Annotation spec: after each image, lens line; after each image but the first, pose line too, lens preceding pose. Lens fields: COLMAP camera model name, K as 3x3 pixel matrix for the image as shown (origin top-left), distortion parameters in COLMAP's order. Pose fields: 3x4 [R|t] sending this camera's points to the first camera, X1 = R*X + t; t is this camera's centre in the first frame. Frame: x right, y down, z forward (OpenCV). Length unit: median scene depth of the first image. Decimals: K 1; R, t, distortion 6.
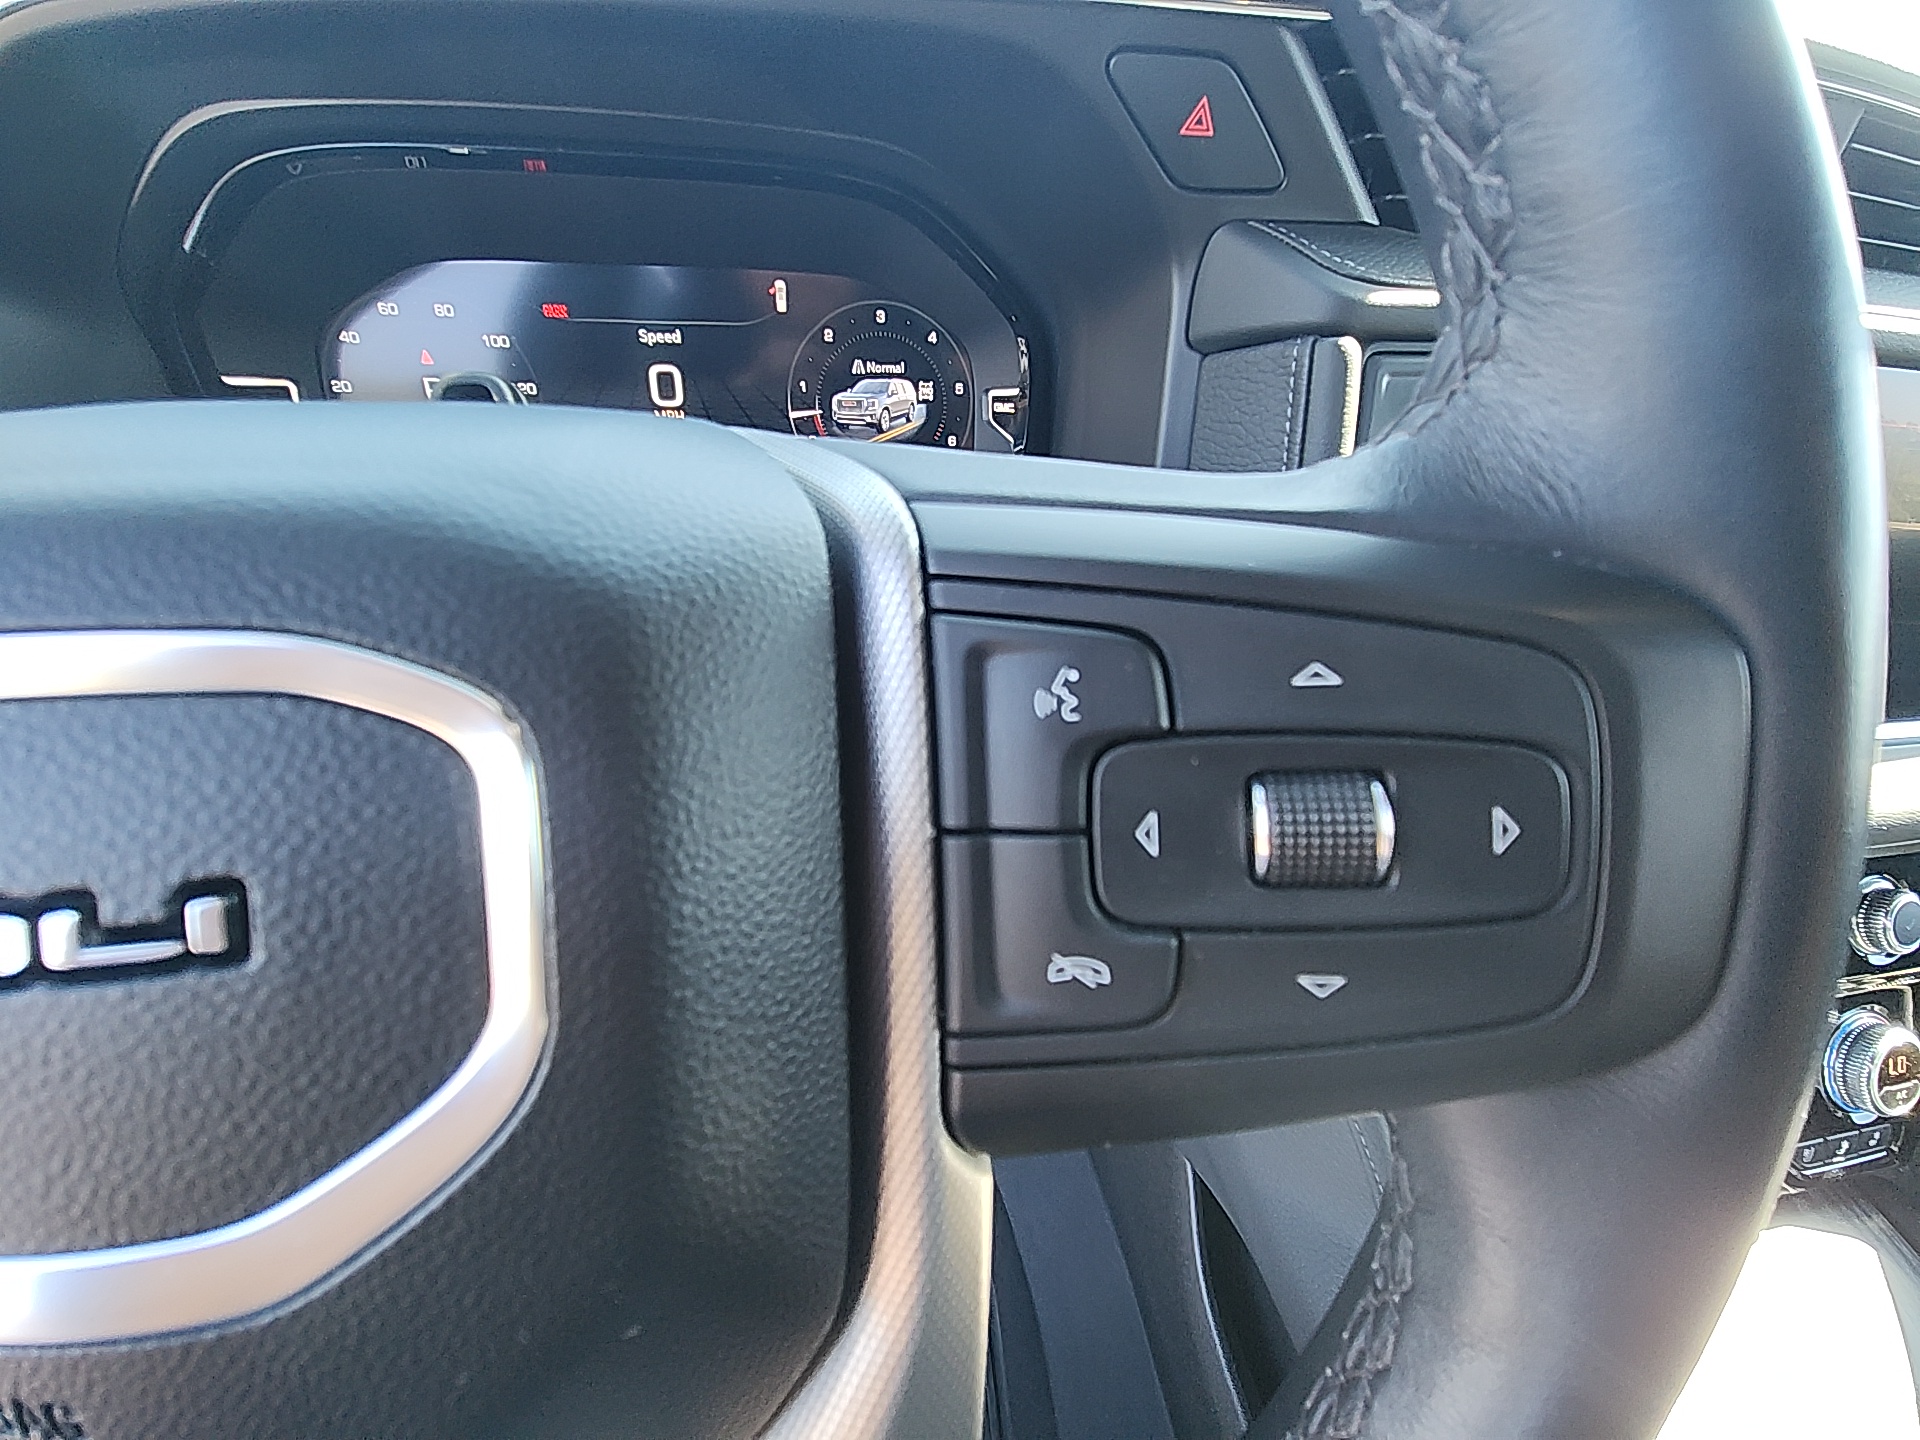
lens RADIAL K [[770.5, 0, 948.5], [0, 770.5, 697.8], [0, 0, 1]] dist [-0.001111, -0.000363]
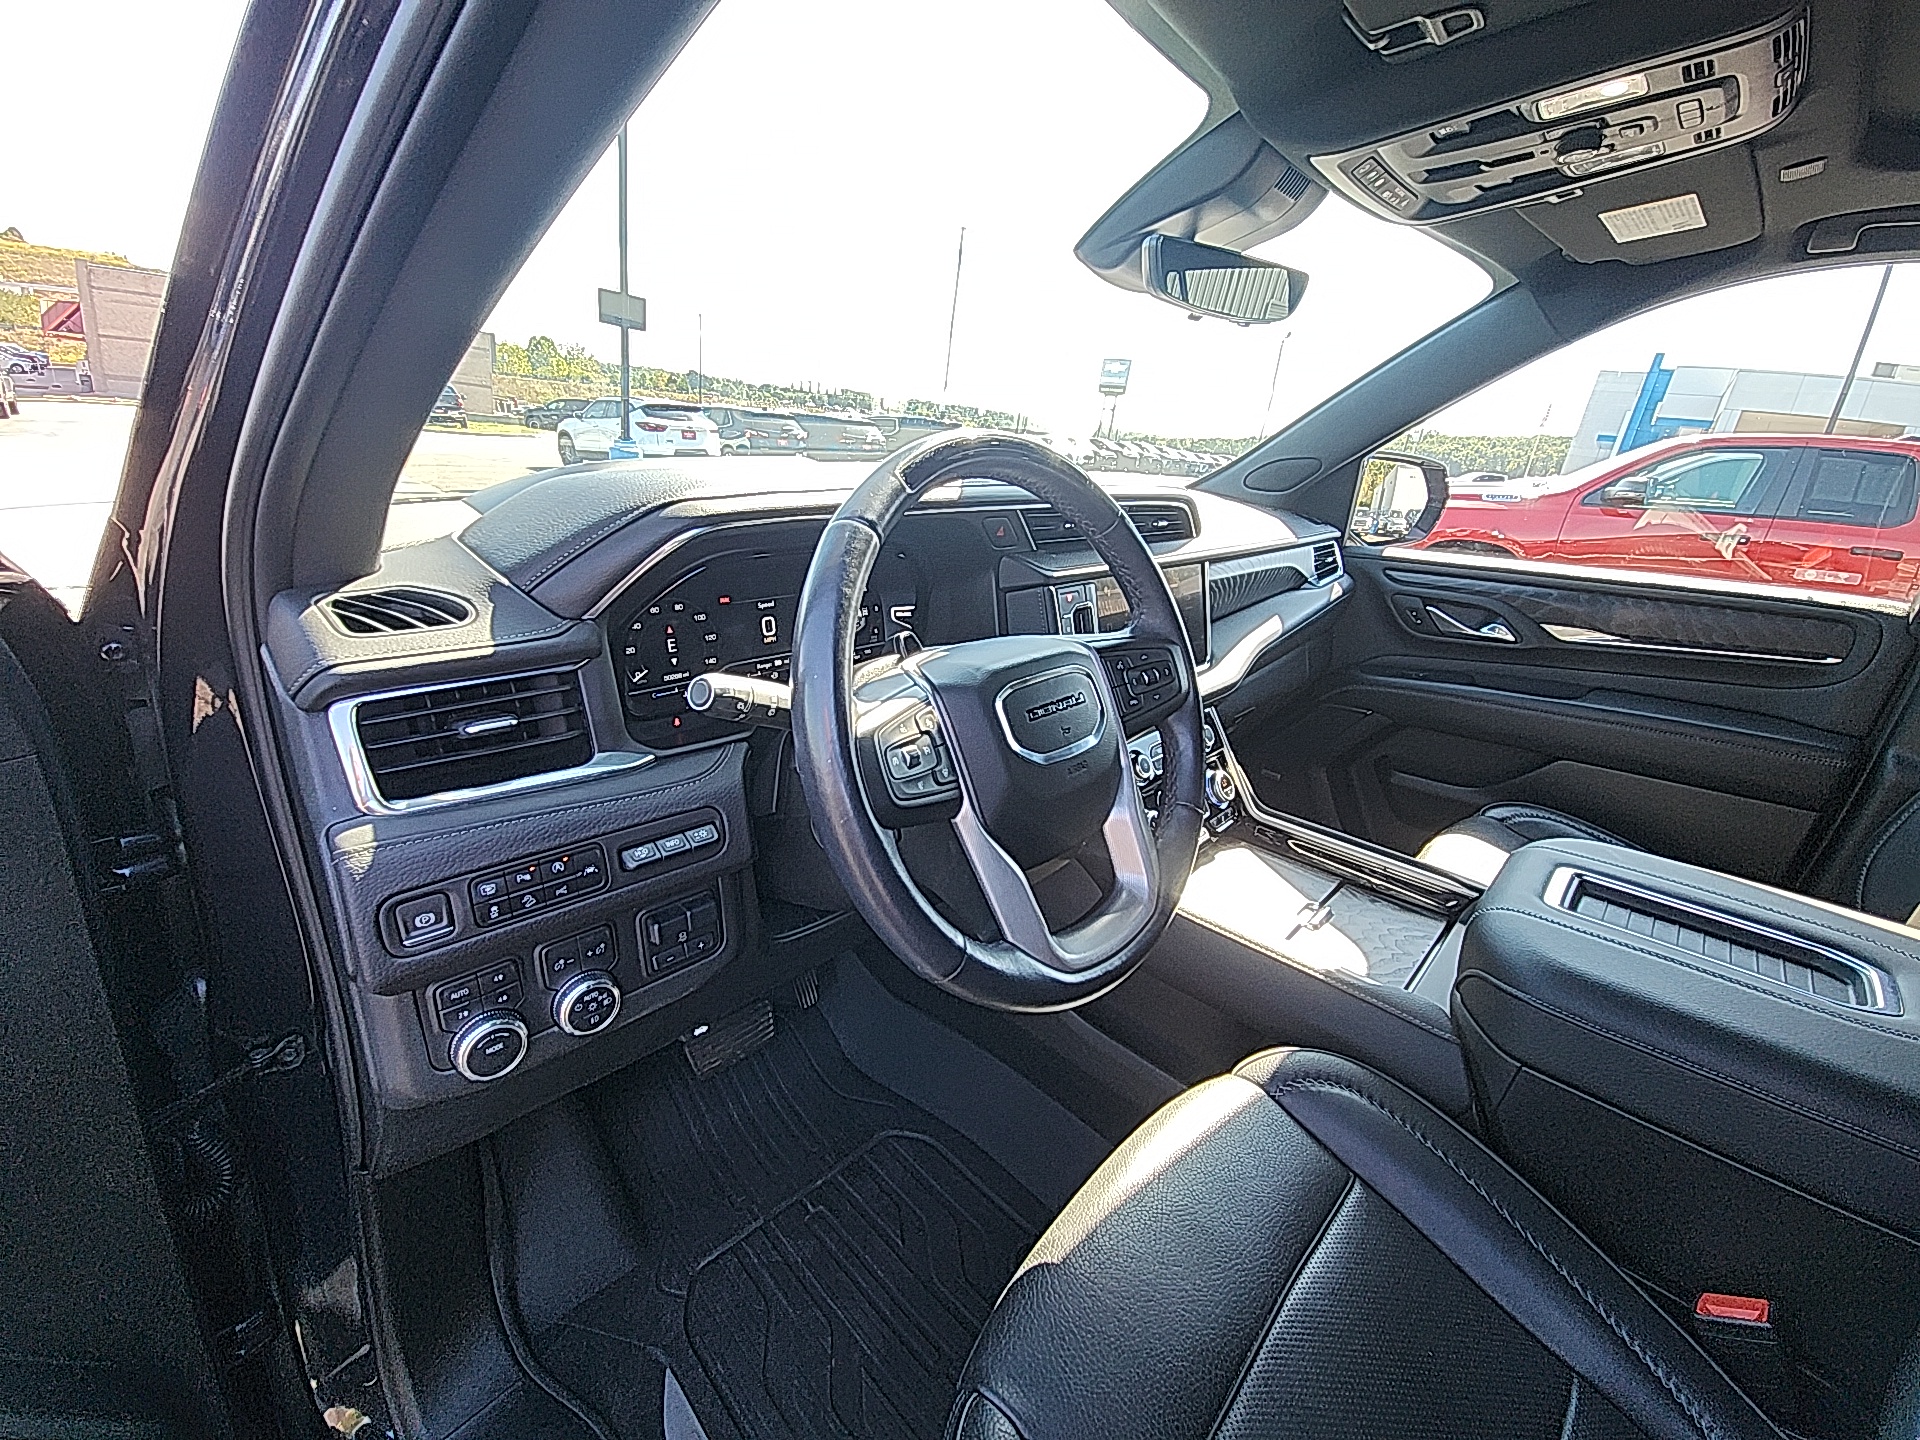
lens RADIAL K [[786.8, 0, 947.3], [0, 786.8, 702.7], [0, 0, 1]] dist [-0.000915, -0.000463]
pose [[0.789001, -0.198643, 0.581393, -1.299756], [0.302016, 0.949465, -0.085461, 0.124181], [-0.535036, 0.243018, 0.809122, -0.959371]]
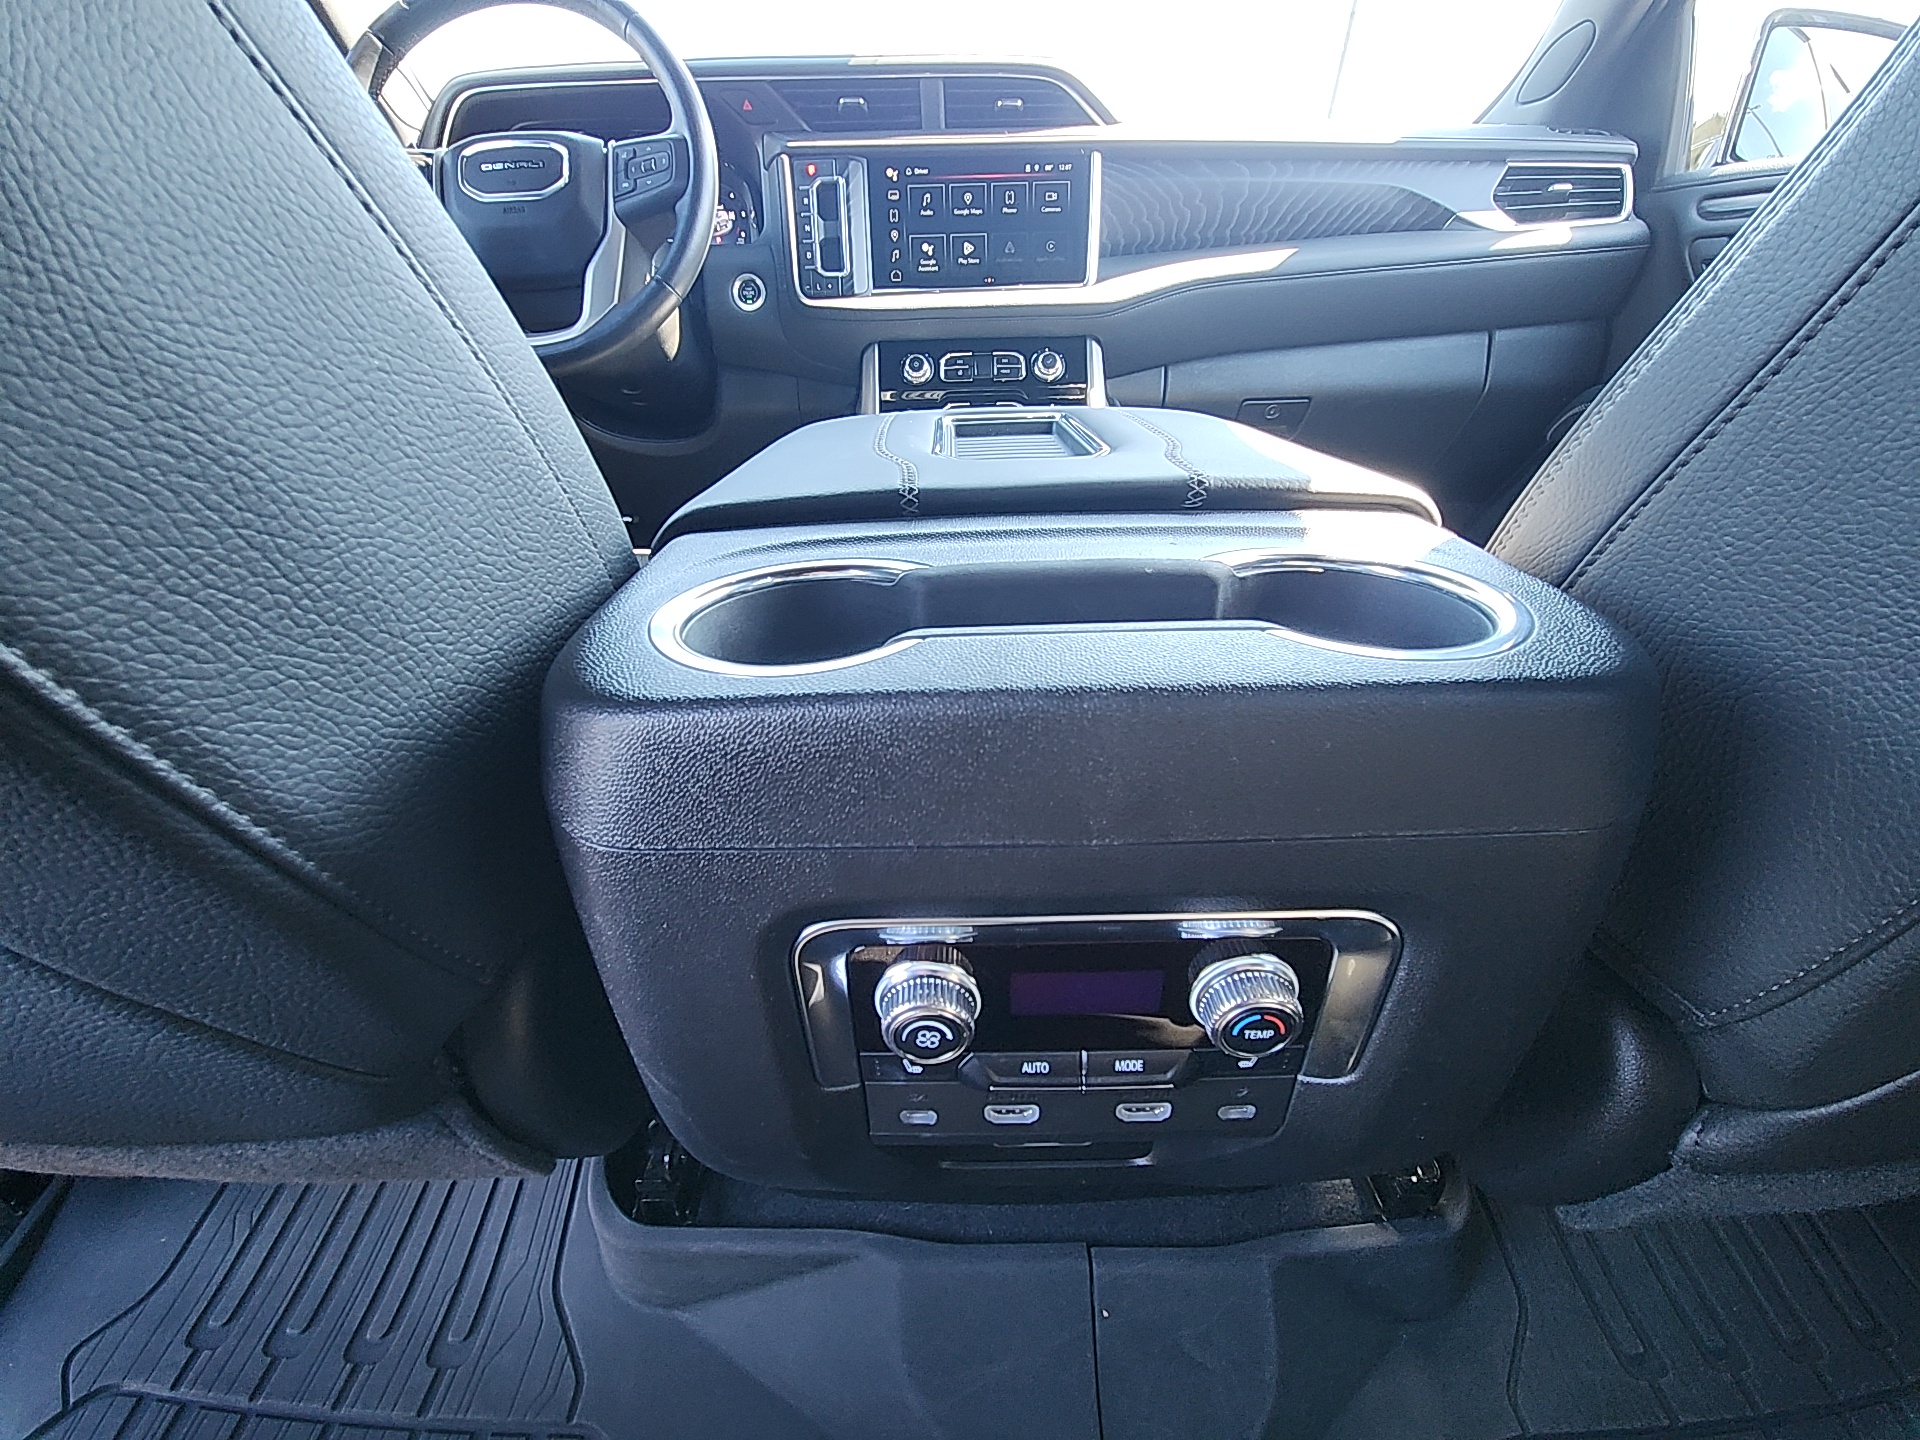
lens RADIAL K [[779.4, 0, 957.5], [0, 779.4, 701.0], [0, 0, 1]] dist [0.020147, -0.010036]
pose [[0.990423, 0.007477, -0.137864, 1.290566], [-0.017531, 0.997261, -0.071859, 1.689392], [0.136949, 0.073588, 0.987841, -1.720577]]
